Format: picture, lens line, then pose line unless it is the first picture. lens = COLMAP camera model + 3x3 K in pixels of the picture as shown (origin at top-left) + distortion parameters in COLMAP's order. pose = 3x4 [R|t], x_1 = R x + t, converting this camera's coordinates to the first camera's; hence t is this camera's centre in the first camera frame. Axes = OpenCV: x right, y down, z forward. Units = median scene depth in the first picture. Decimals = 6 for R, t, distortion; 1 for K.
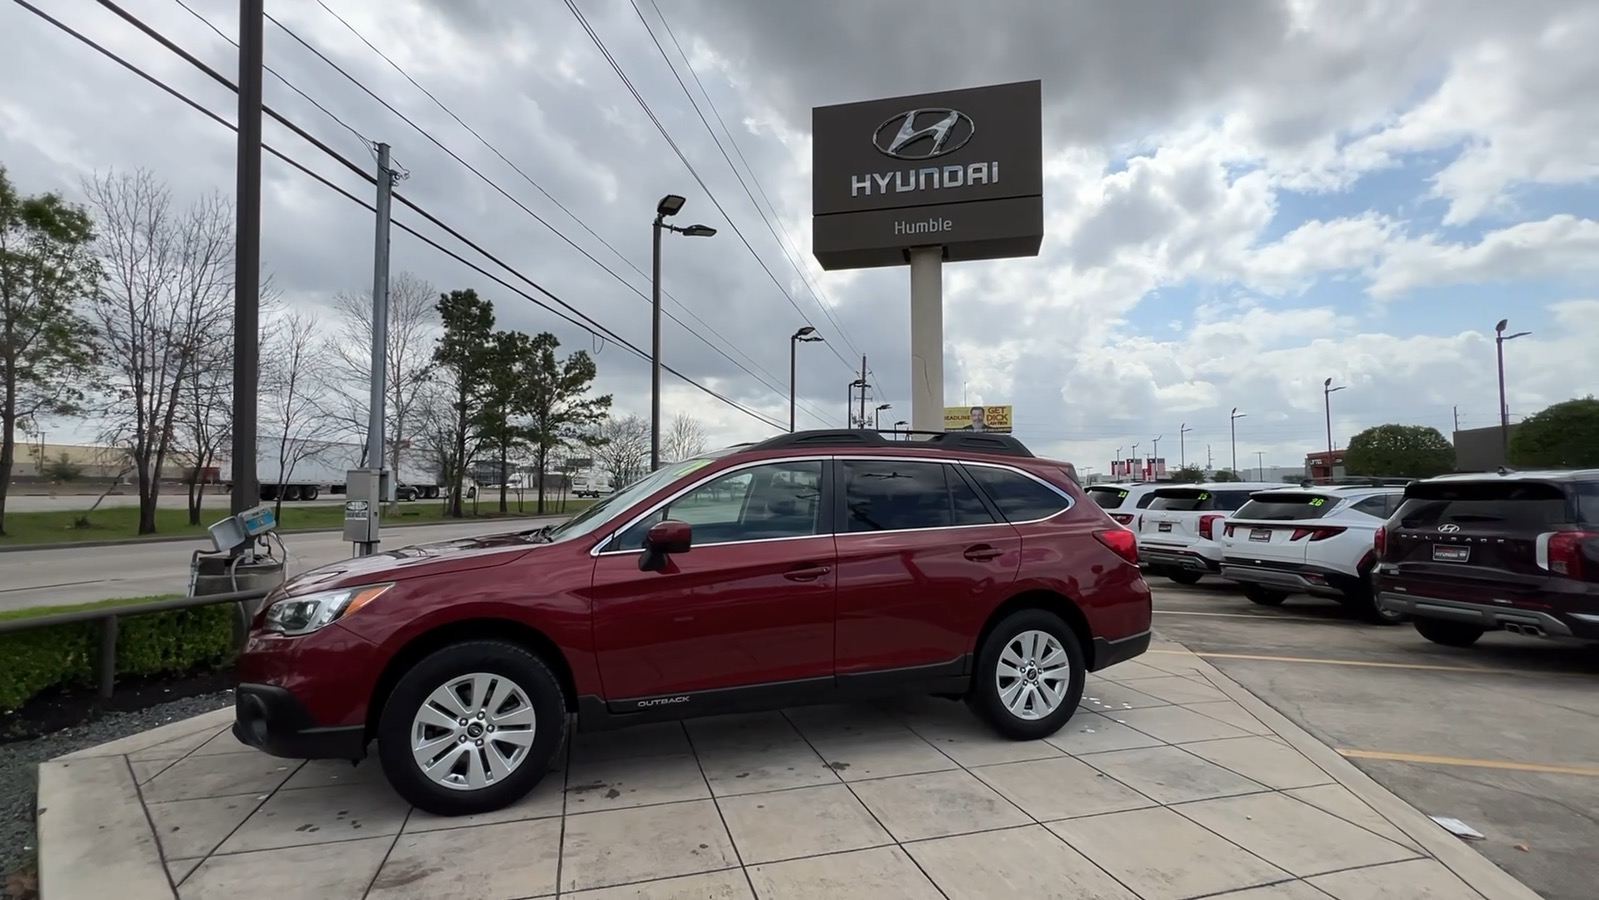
lens RADIAL K [[729.3, 0, 800.2], [0, 729.3, 453.4], [0, 0, 1]] dist [-0.002783, 0.001526]
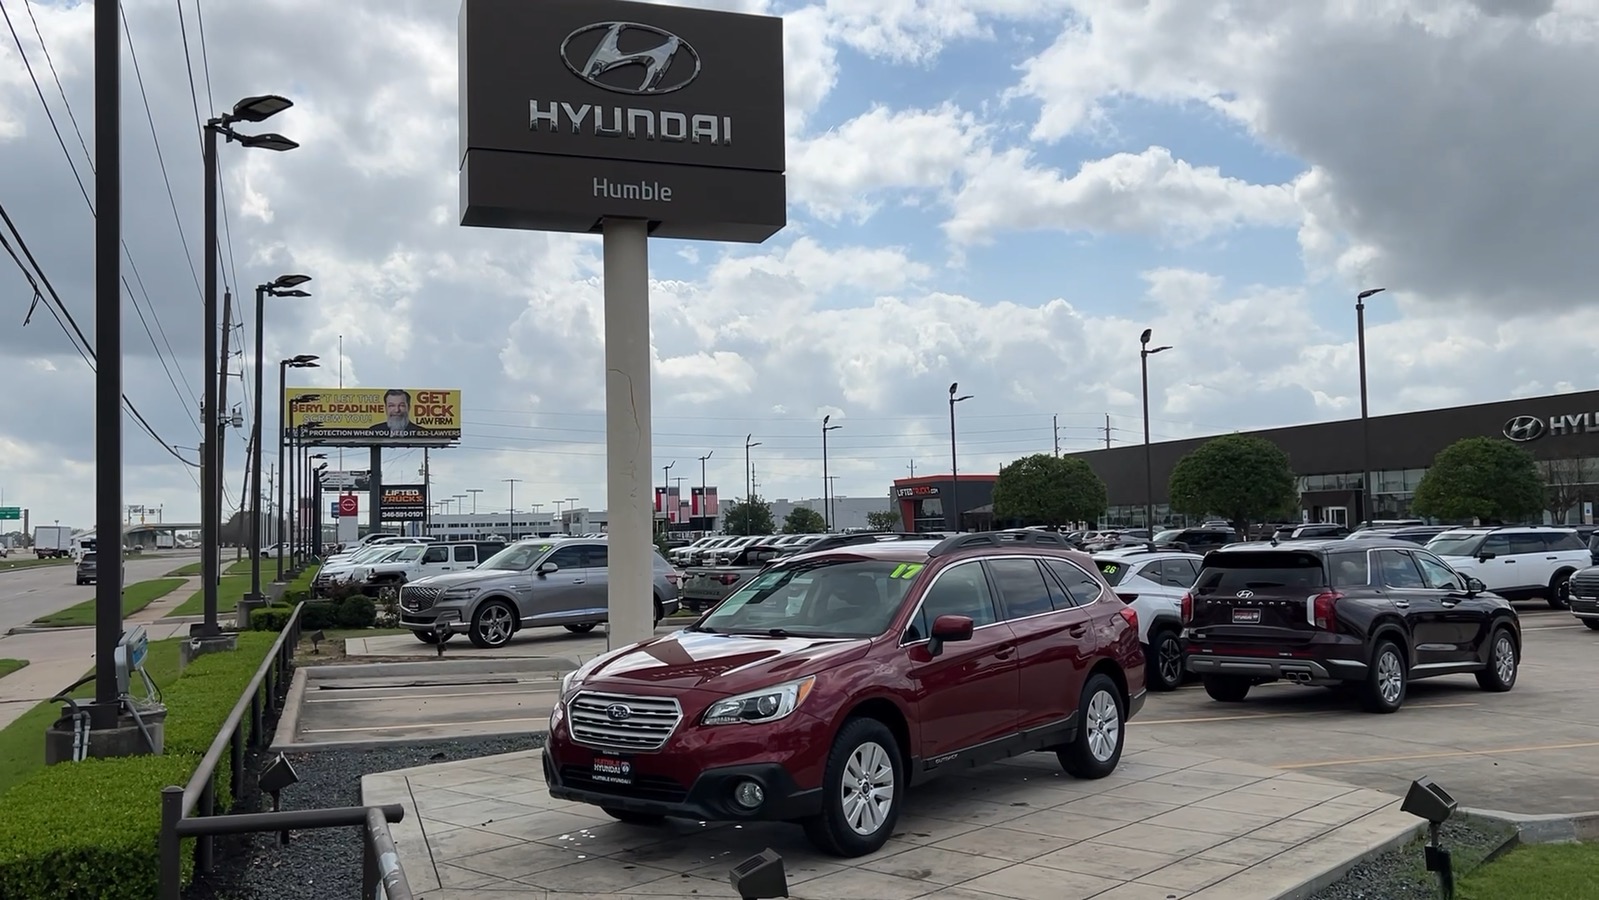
lens RADIAL K [[1367.8, 0, 799.5], [0, 1367.8, 450.0], [0, 0, 1]] dist [0.050016, -0.079295]
pose [[0.848781, 0.016157, 0.528497, -0.566878], [-0.008544, 0.999822, -0.016844, -0.053747], [-0.528675, 0.009781, 0.848768, -0.307241]]
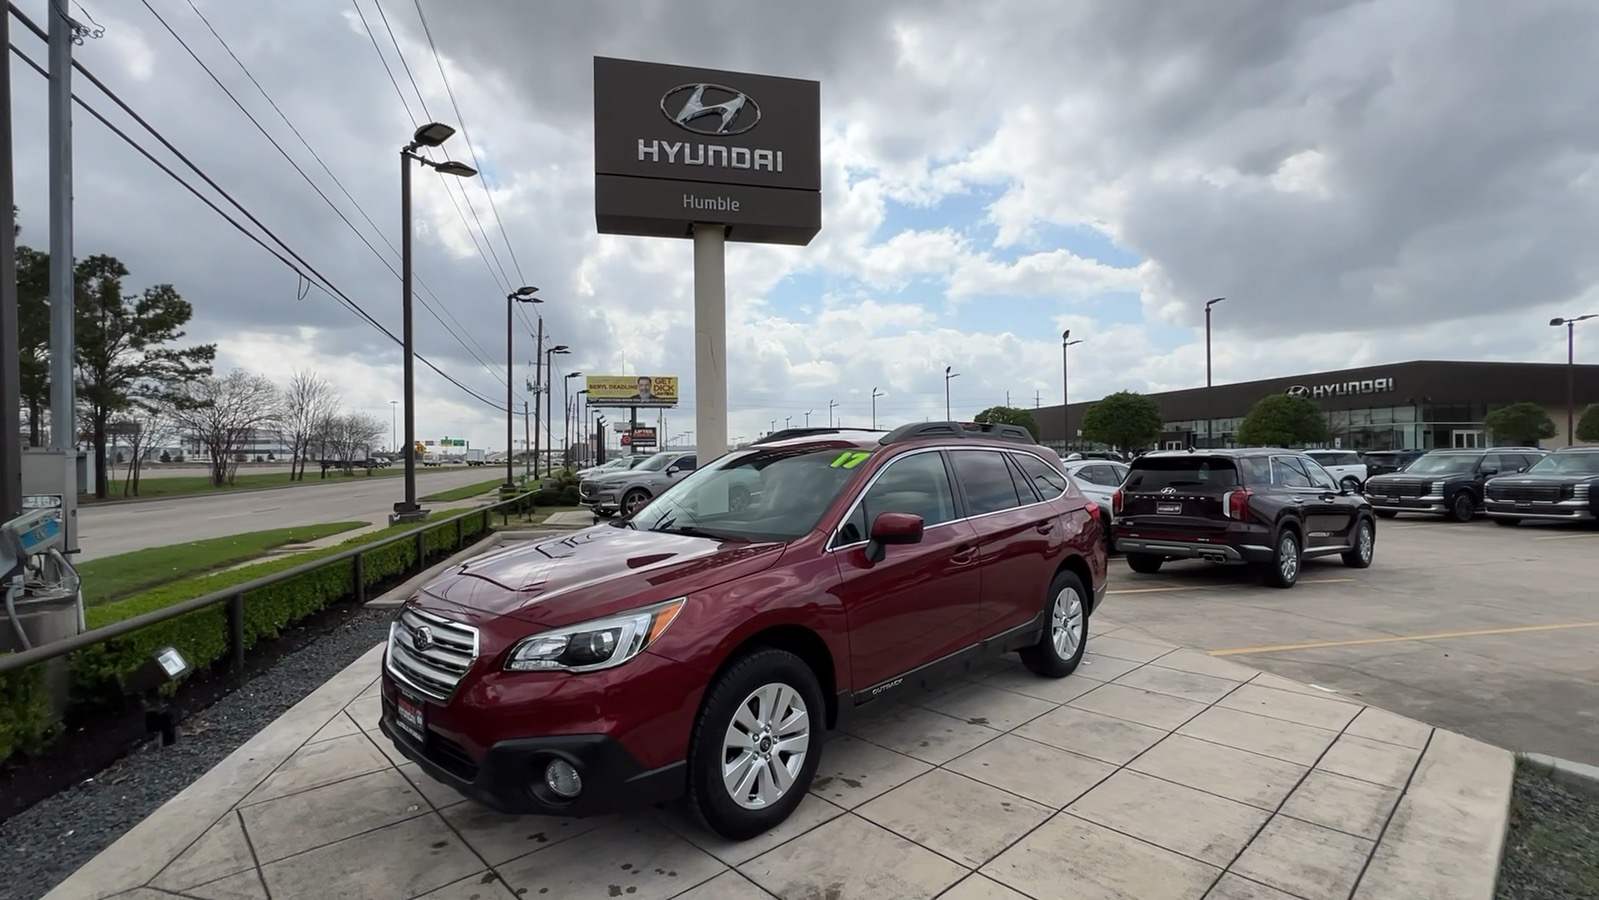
lens RADIAL K [[729.3, 0, 800.2], [0, 729.3, 453.4], [0, 0, 1]] dist [-0.002783, 0.001526]
pose [[0.892791, -0.007591, 0.450406, -0.257005], [-0.011796, 0.999121, 0.040222, -0.011431], [-0.450316, -0.041223, 0.891917, 0.046423]]
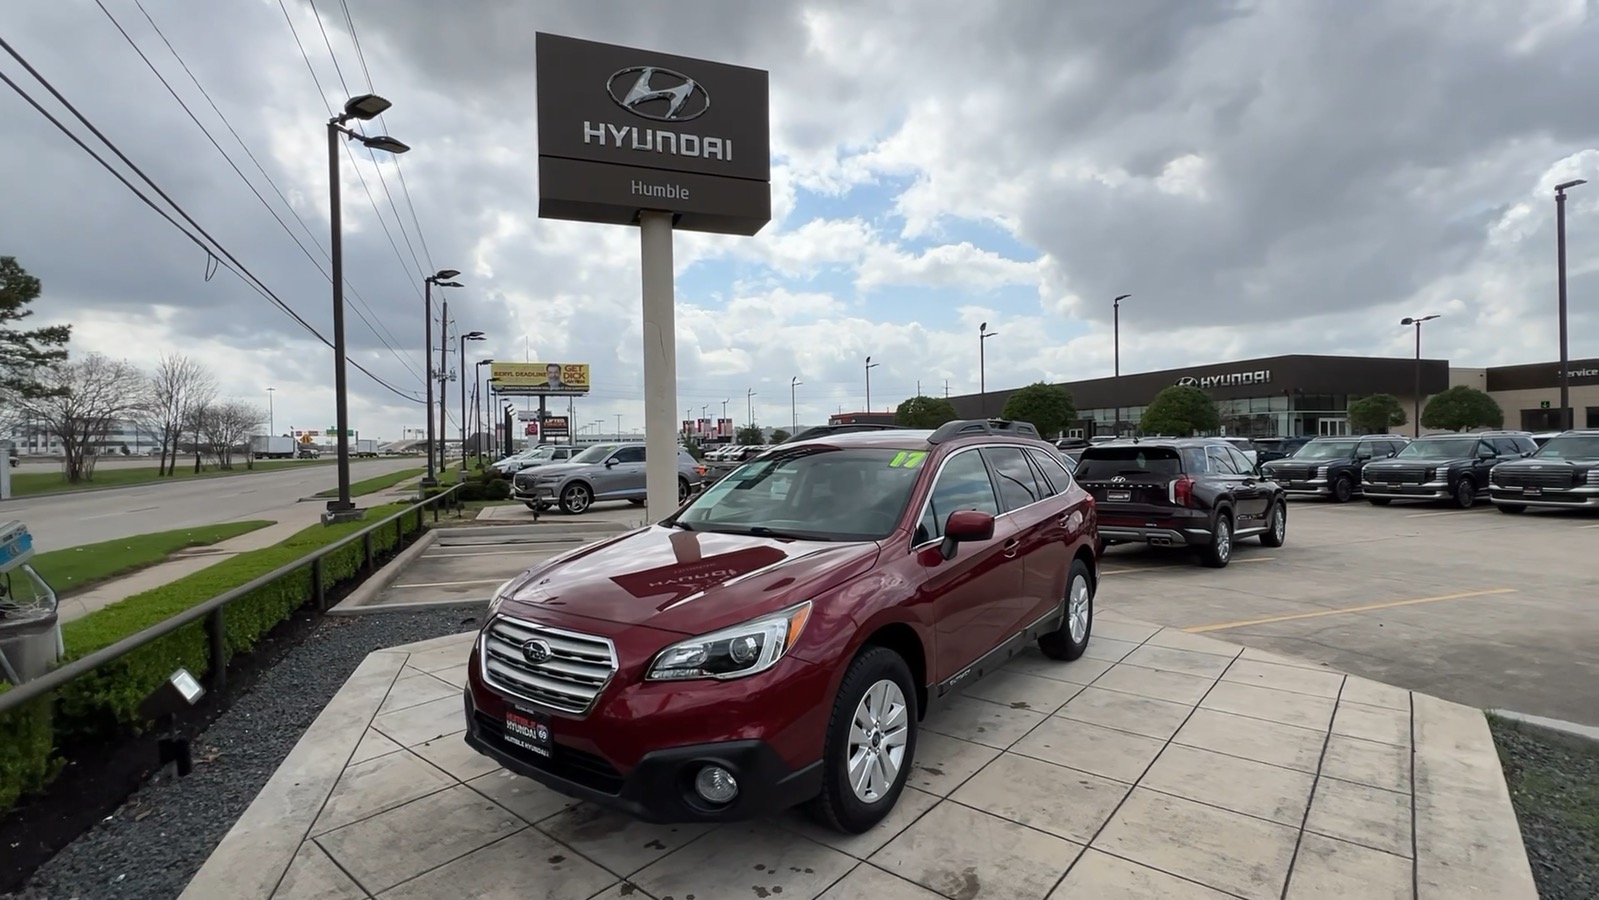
lens RADIAL K [[729.3, 0, 800.2], [0, 729.3, 453.4], [0, 0, 1]] dist [-0.002783, 0.001526]
pose [[0.832116, -0.021642, 0.554180, -0.329596], [-0.010682, 0.998428, 0.055031, -0.017359], [-0.554499, -0.051712, 0.830576, 0.081879]]
